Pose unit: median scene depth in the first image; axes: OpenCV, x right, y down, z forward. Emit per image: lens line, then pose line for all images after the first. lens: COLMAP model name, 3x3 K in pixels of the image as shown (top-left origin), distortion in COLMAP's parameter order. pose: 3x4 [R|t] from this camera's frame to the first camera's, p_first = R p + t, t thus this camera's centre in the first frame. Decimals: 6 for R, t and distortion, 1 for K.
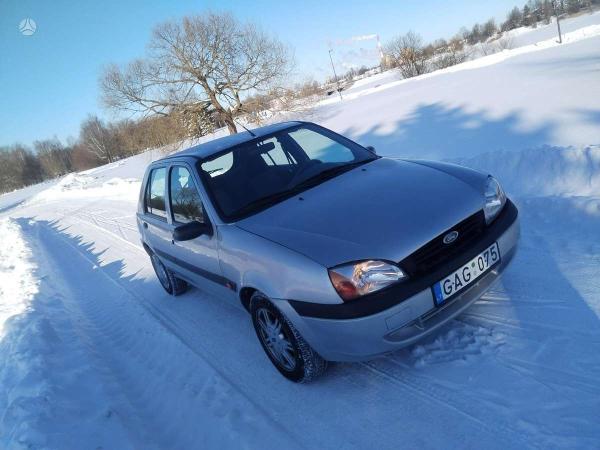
lens RADIAL K [[437.7, 0, 300.0], [0, 437.7, 225.0], [0, 0, 1]] dist [0.036621, -0.038729]
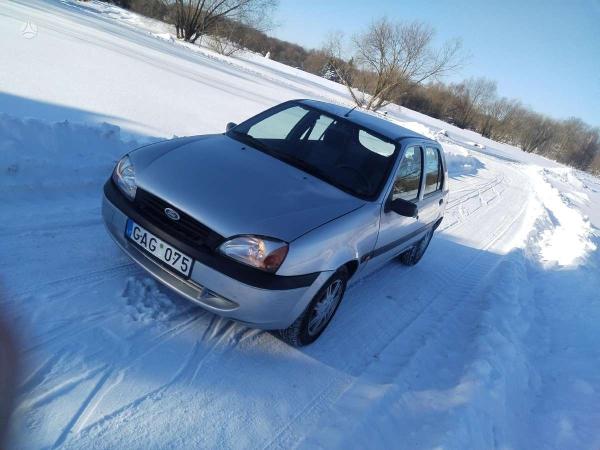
lens RADIAL K [[437.7, 0, 300.0], [0, 437.7, 225.0], [0, 0, 1]] dist [0.036621, -0.038729]
pose [[0.269144, 0.667047, -0.694701, 1.169665], [-0.636581, 0.664497, 0.391419, -0.563609], [0.722722, 0.336885, 0.603475, 0.573239]]
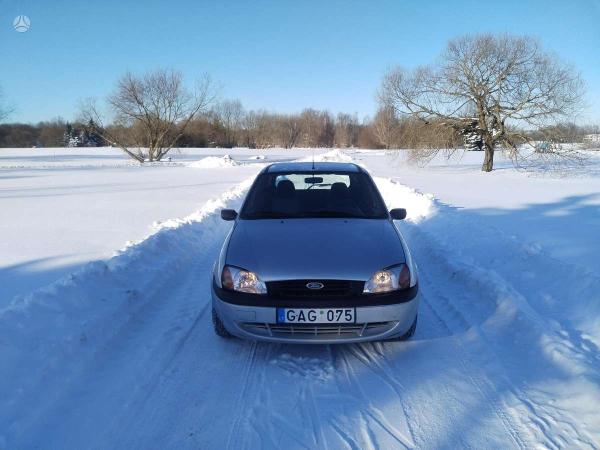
lens RADIAL K [[437.7, 0, 300.0], [0, 437.7, 225.0], [0, 0, 1]] dist [0.036621, -0.038729]
pose [[0.776619, 0.381134, -0.501597, 0.887169], [-0.382687, 0.917898, 0.104945, -0.258641], [0.500413, 0.110452, 0.858713, -0.185602]]
